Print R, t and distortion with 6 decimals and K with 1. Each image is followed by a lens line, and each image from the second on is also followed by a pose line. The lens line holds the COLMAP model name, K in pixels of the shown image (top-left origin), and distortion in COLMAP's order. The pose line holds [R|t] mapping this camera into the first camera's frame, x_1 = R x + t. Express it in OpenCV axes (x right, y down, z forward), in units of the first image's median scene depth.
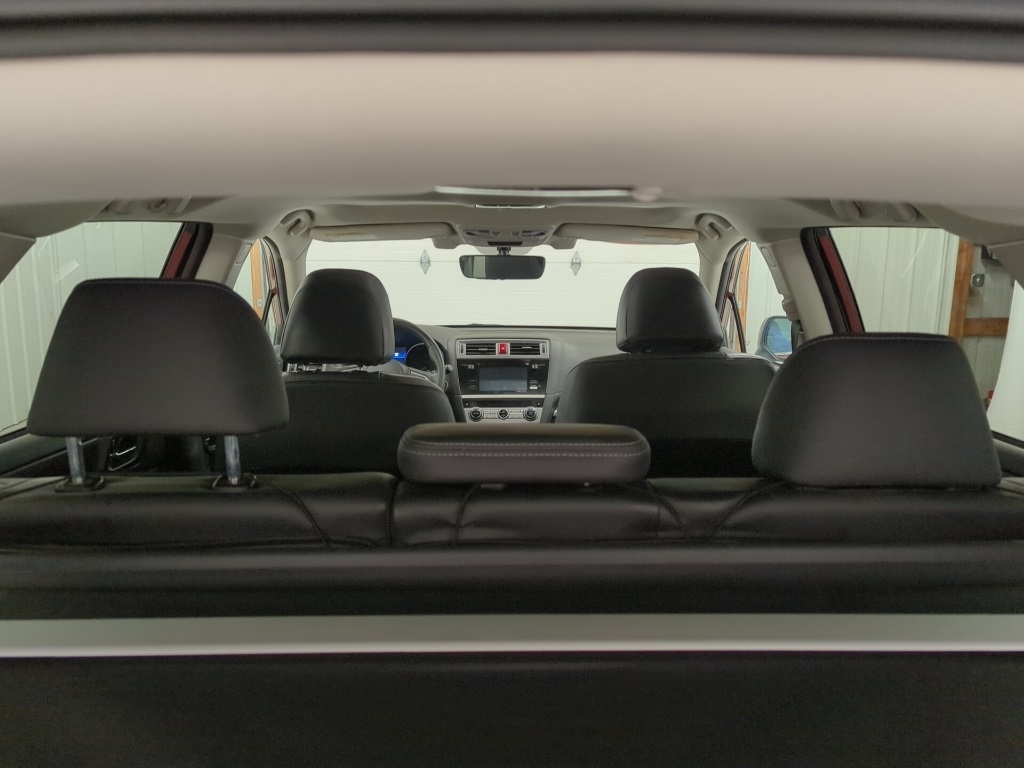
lens RADIAL K [[825.8, 0, 512.5], [0, 825.8, 383.8], [0, 0, 1]] dist [0.074458, -0.068090]
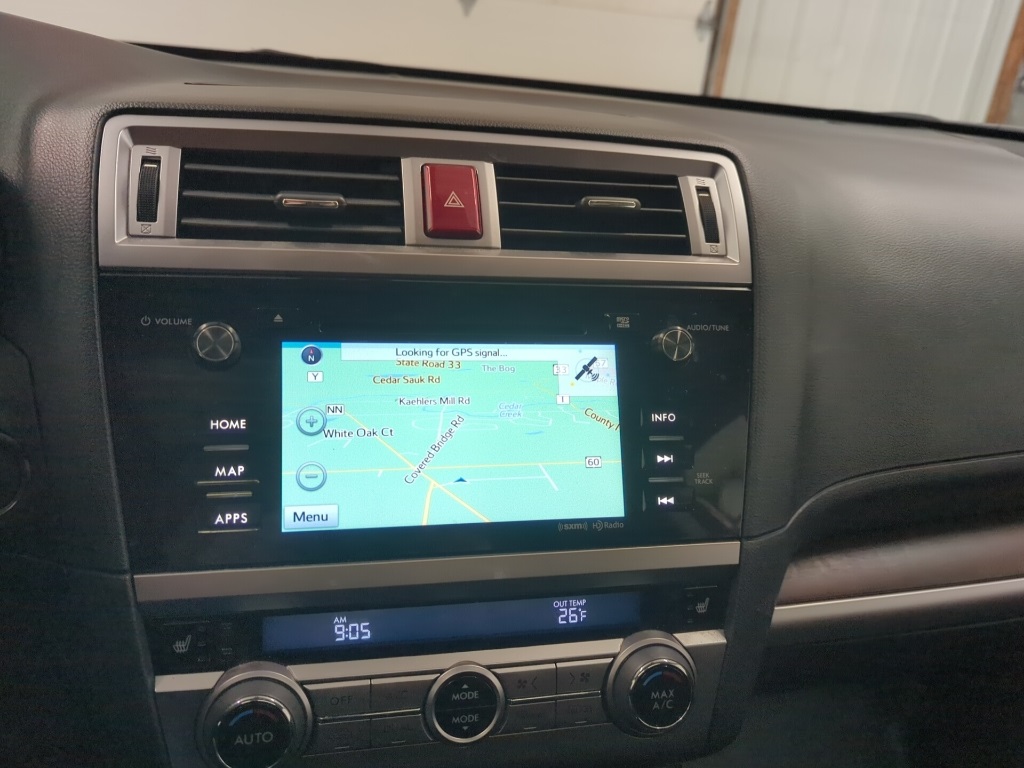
lens RADIAL K [[825.8, 0, 513.3], [0, 825.8, 381.4], [0, 0, 1]] dist [0.074458, -0.068090]
pose [[0.978320, 0.002306, 0.207085, -0.031117], [-0.052152, 0.970456, 0.235574, -0.046797], [-0.200423, -0.241267, 0.949537, 0.853115]]
